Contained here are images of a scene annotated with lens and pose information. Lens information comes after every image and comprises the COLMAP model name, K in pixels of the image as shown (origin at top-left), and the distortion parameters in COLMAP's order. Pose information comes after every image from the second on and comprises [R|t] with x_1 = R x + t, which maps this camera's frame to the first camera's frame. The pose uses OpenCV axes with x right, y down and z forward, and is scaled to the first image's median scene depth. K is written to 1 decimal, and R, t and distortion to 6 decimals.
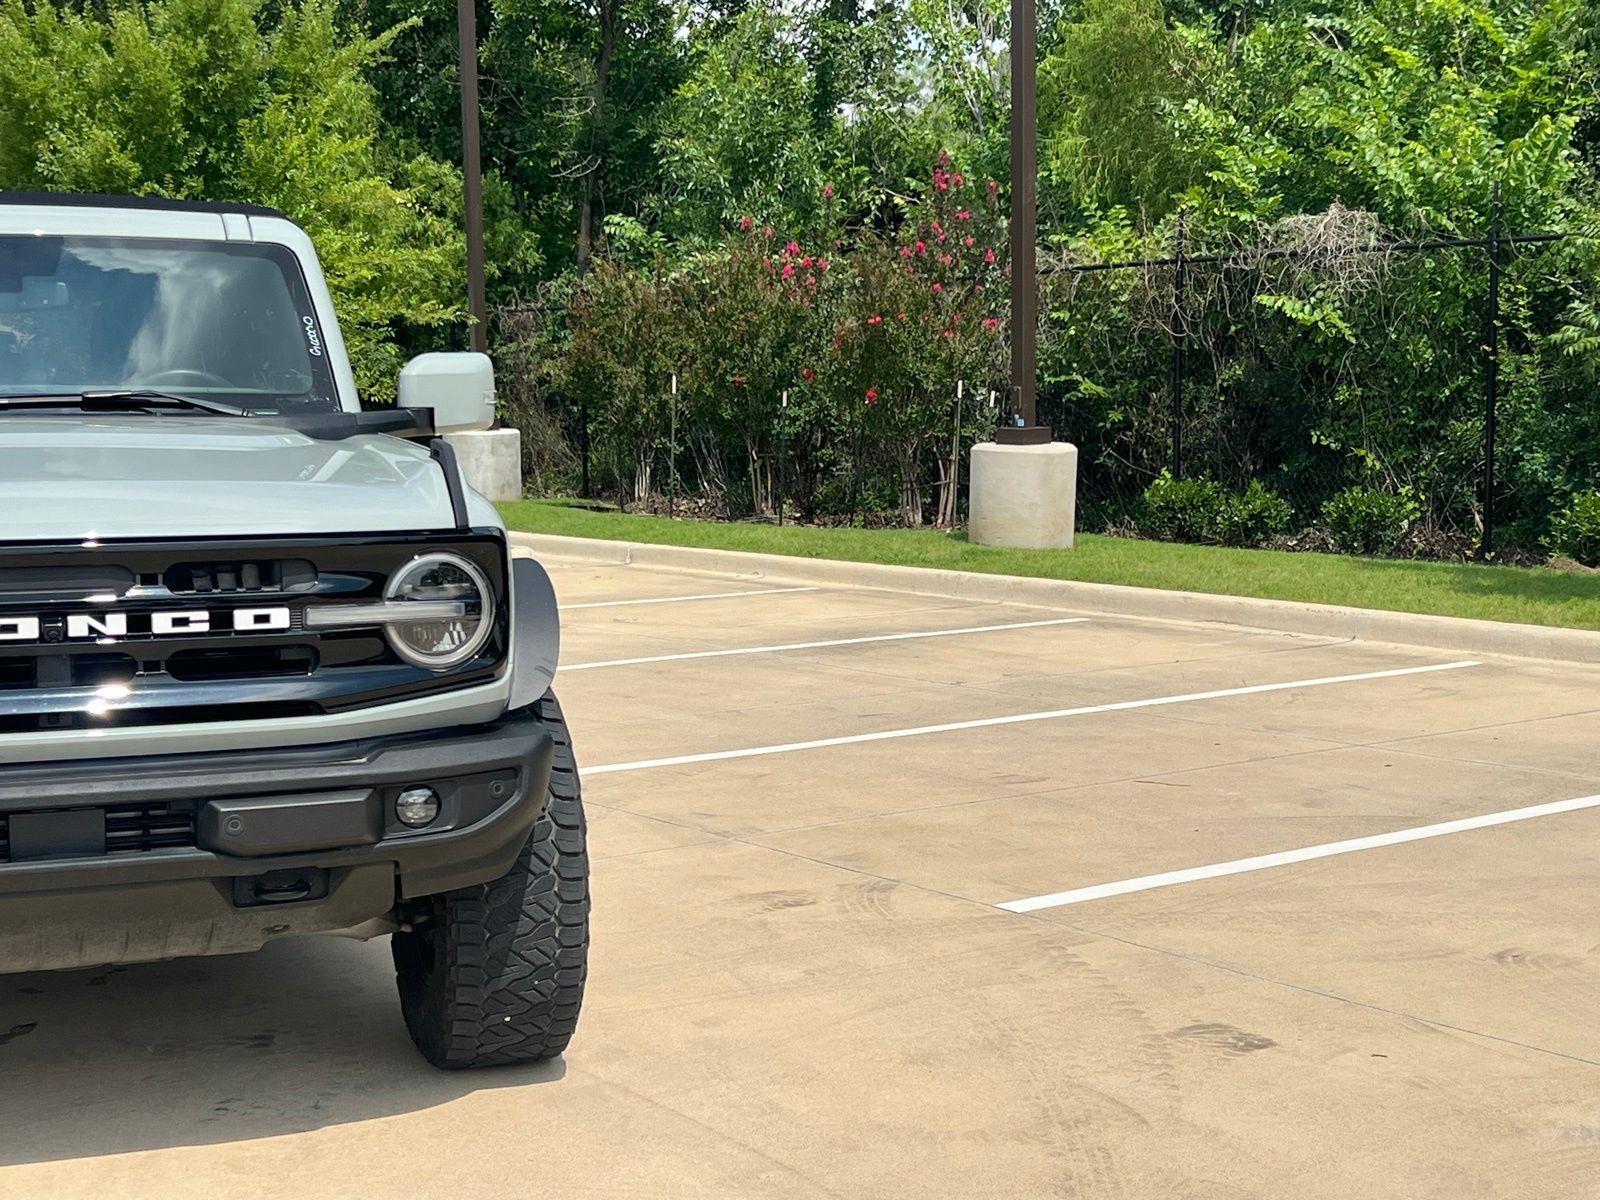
lens RADIAL K [[2393.6, 0, 780.1], [0, 2393.6, 618.4], [0, 0, 1]] dist [0.229751, -0.832753]
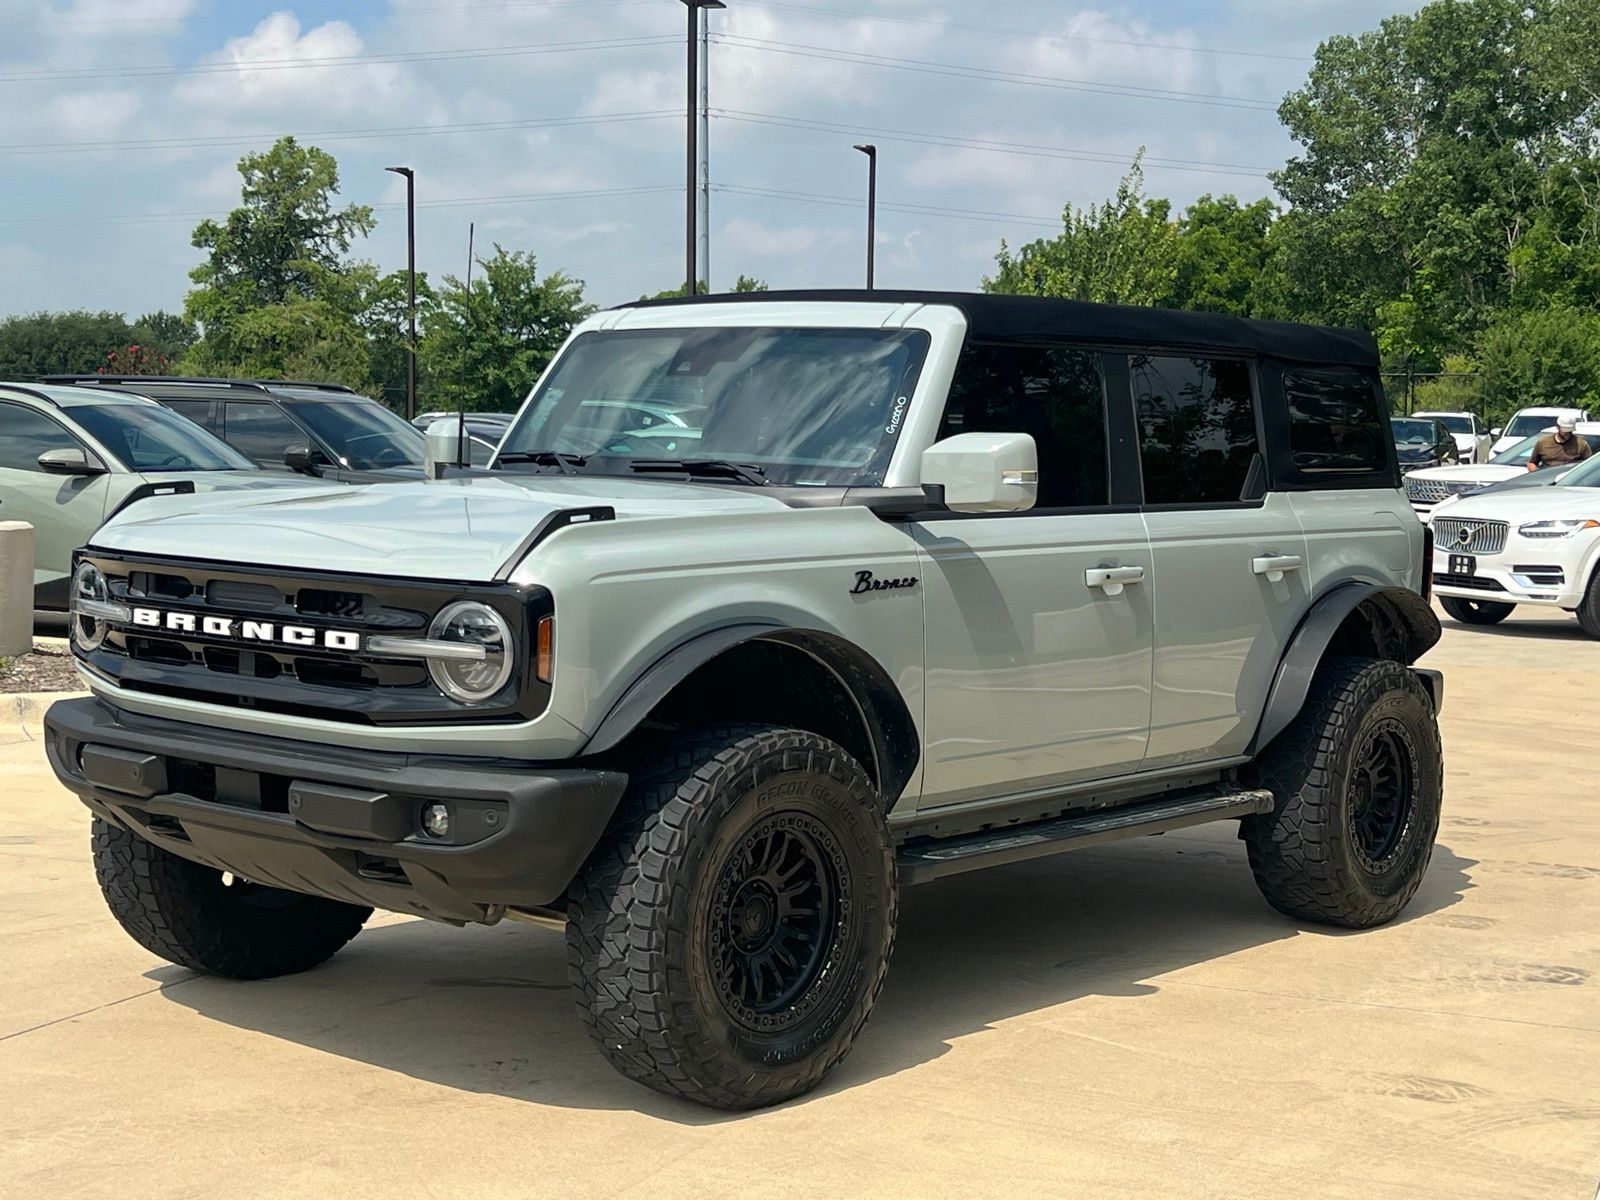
lens RADIAL K [[2393.6, 0, 780.1], [0, 2393.6, 618.4], [0, 0, 1]] dist [0.229751, -0.832753]
pose [[0.510286, 0.088526, -0.855436, 0.588491], [-0.114708, 0.992806, 0.034316, -0.048847], [0.852321, 0.080614, 0.516770, 0.350157]]
